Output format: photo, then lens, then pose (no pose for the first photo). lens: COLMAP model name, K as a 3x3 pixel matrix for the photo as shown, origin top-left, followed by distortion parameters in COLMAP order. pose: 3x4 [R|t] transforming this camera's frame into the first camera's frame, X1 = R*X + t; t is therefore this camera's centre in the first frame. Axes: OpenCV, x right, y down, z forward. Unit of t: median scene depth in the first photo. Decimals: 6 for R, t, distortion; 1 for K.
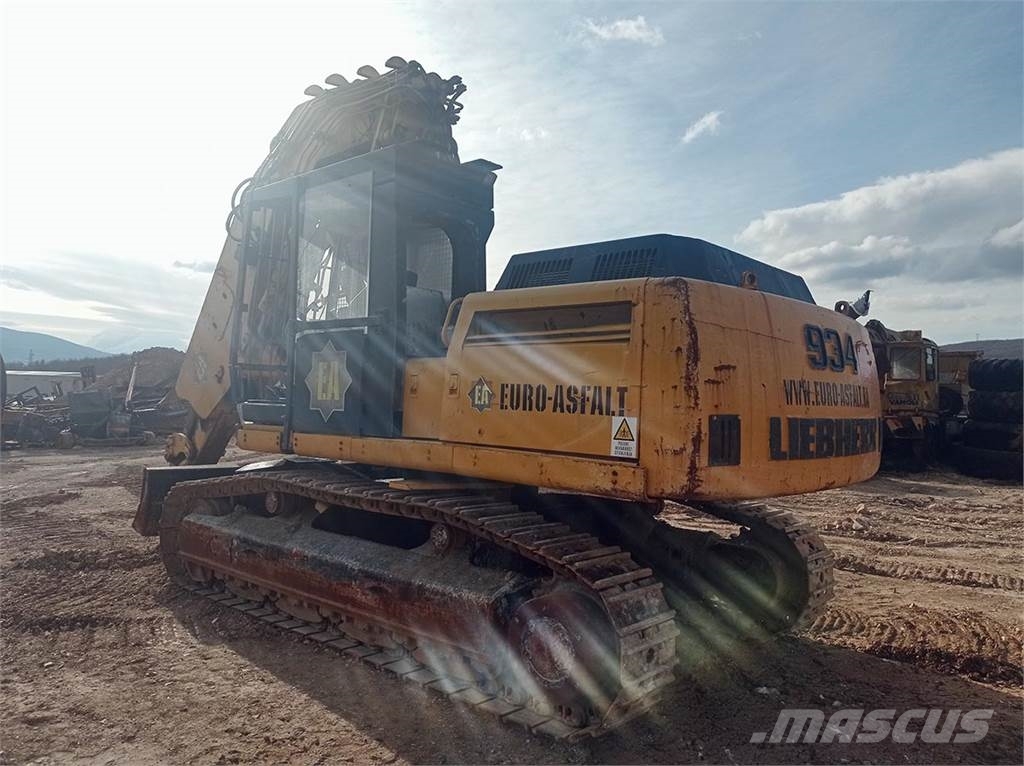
lens RADIAL K [[798.3, 0, 512.0], [0, 798.3, 383.0], [0, 0, 1]] dist [-0.000366, 0.001549]
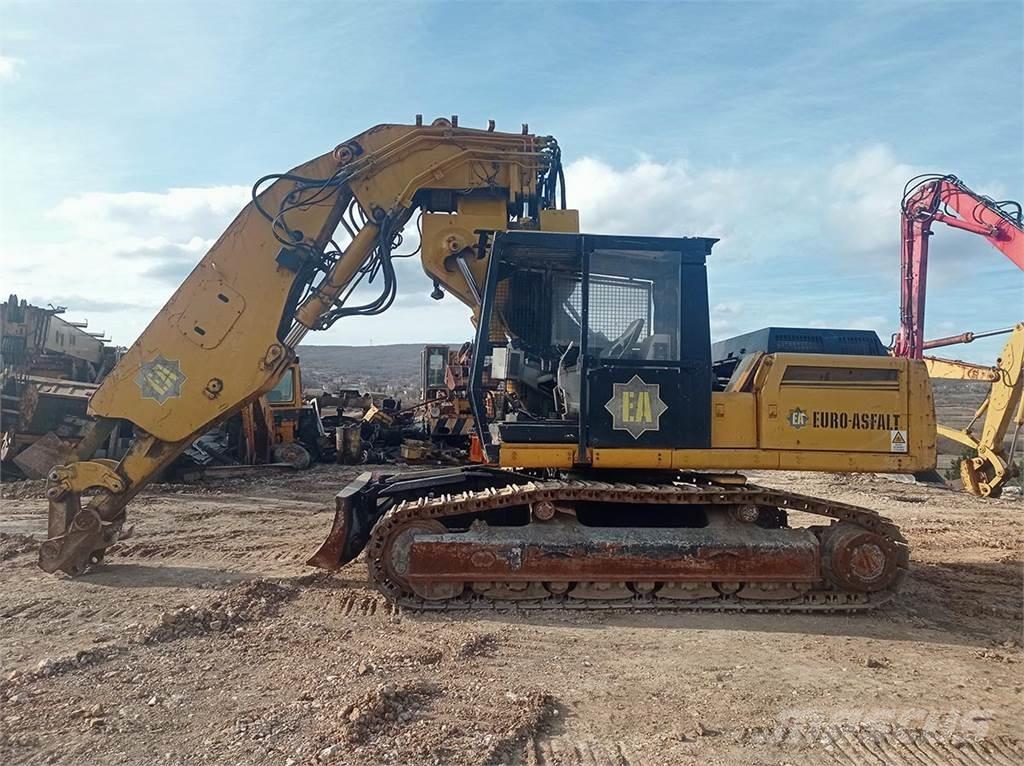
lens RADIAL K [[798.3, 0, 512.0], [0, 798.3, 383.0], [0, 0, 1]] dist [-0.000366, 0.001549]
pose [[0.664425, 0.013152, 0.747239, -1.724071], [-0.018704, 0.999825, -0.000967, -0.047131], [-0.747121, -0.013334, 0.664555, 0.388885]]
